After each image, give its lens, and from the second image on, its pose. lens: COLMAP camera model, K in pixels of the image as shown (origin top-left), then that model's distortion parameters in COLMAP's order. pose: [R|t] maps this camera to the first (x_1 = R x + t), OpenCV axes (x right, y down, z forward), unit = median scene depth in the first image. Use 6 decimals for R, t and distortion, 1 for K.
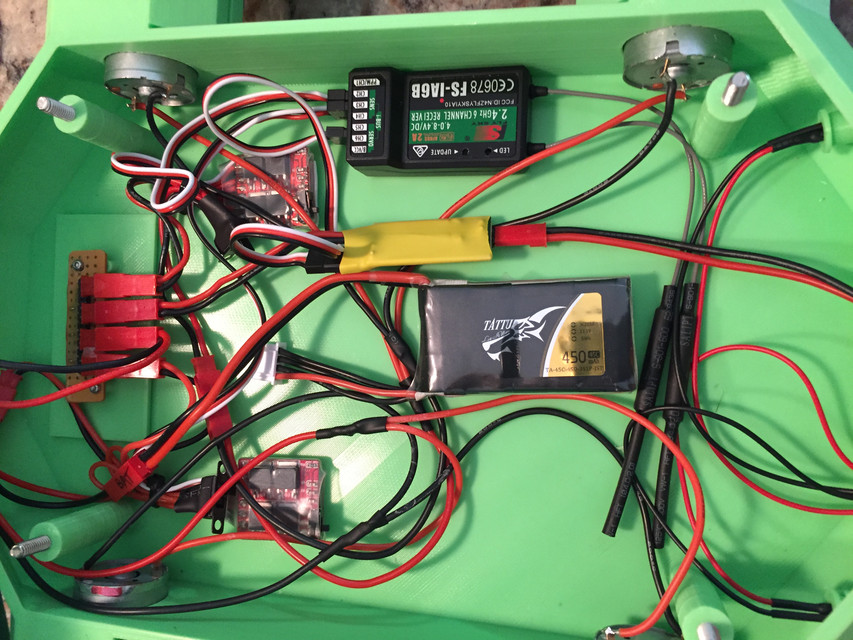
lens RADIAL K [[731.0, 0, 427.1], [0, 731.0, 320.0], [0, 0, 1]] dist [0.049361, -0.068361]
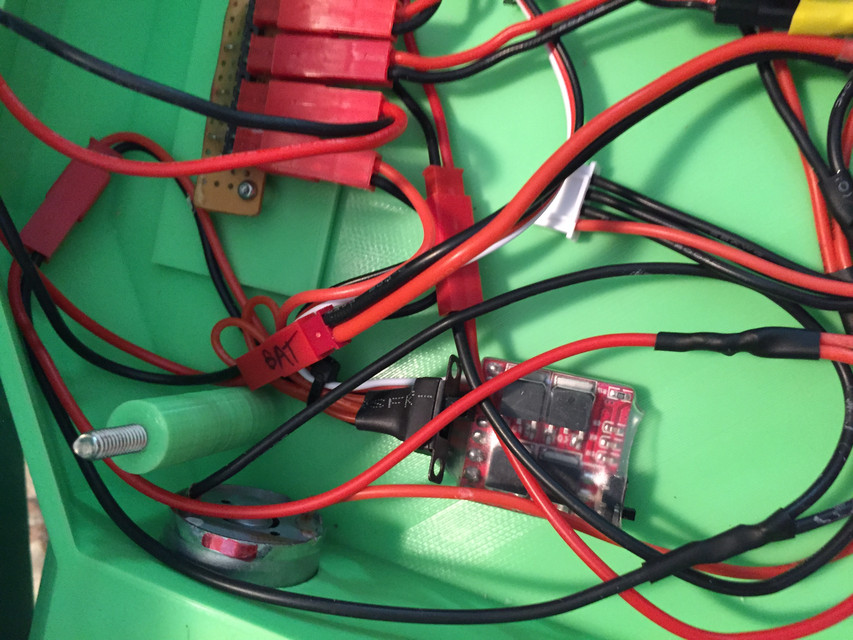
lens RADIAL K [[731.0, 0, 427.1], [0, 731.0, 320.0], [0, 0, 1]] dist [0.049361, -0.068361]
pose [[0.980493, 0.191243, -0.045392, -0.281949], [-0.187879, 0.979733, 0.069466, 0.131894], [0.057757, -0.059582, 0.996551, 0.453381]]
